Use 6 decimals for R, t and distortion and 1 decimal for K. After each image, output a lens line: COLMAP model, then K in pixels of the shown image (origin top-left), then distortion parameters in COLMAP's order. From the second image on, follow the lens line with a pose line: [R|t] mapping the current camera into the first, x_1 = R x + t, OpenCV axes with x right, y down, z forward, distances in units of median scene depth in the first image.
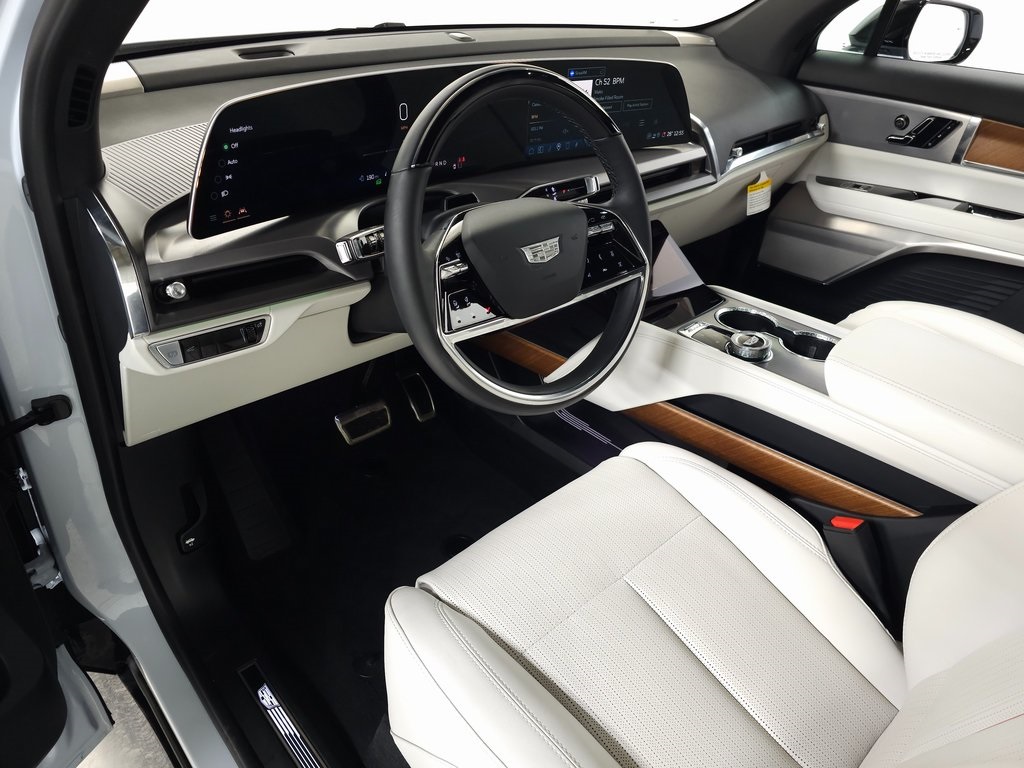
lens RADIAL K [[692.4, 0, 516.9], [0, 692.4, 382.1], [0, 0, 1]] dist [0.039958, -0.044536]
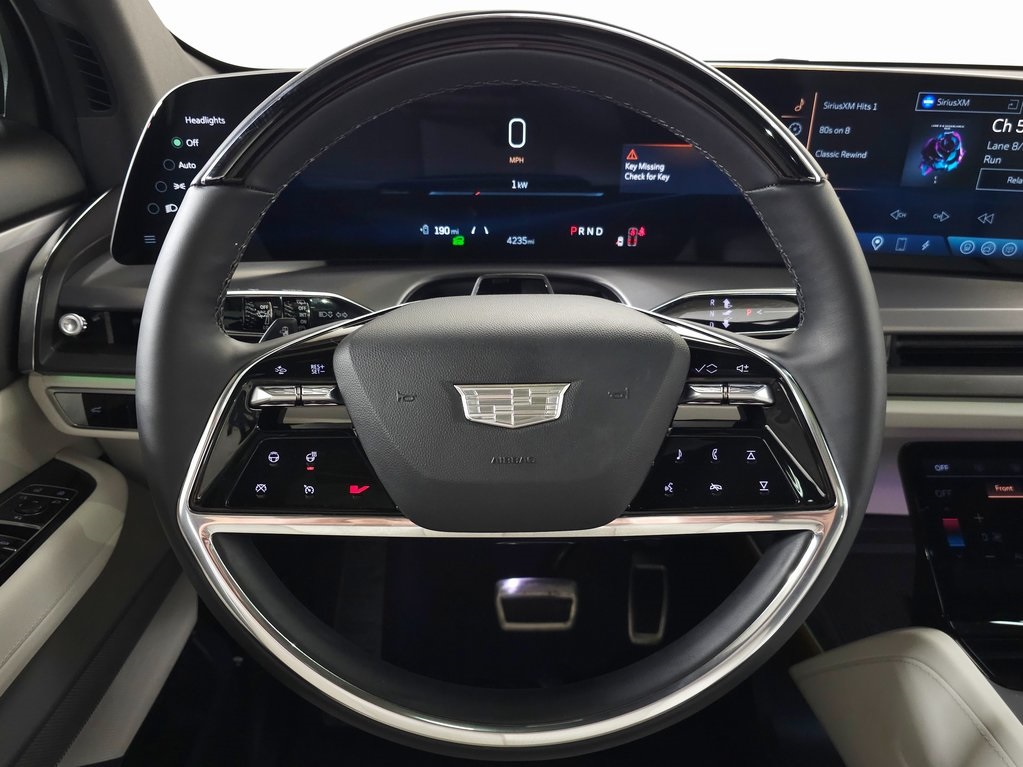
lens RADIAL K [[796.0, 0, 514.0], [0, 796.0, 407.7], [0, 0, 1]] dist [0.031483, -0.049672]
pose [[0.736841, 0.256039, -0.625707, 0.242376], [-0.341880, 0.939569, -0.018130, -0.118784], [0.583253, 0.227275, 0.779847, 0.397860]]
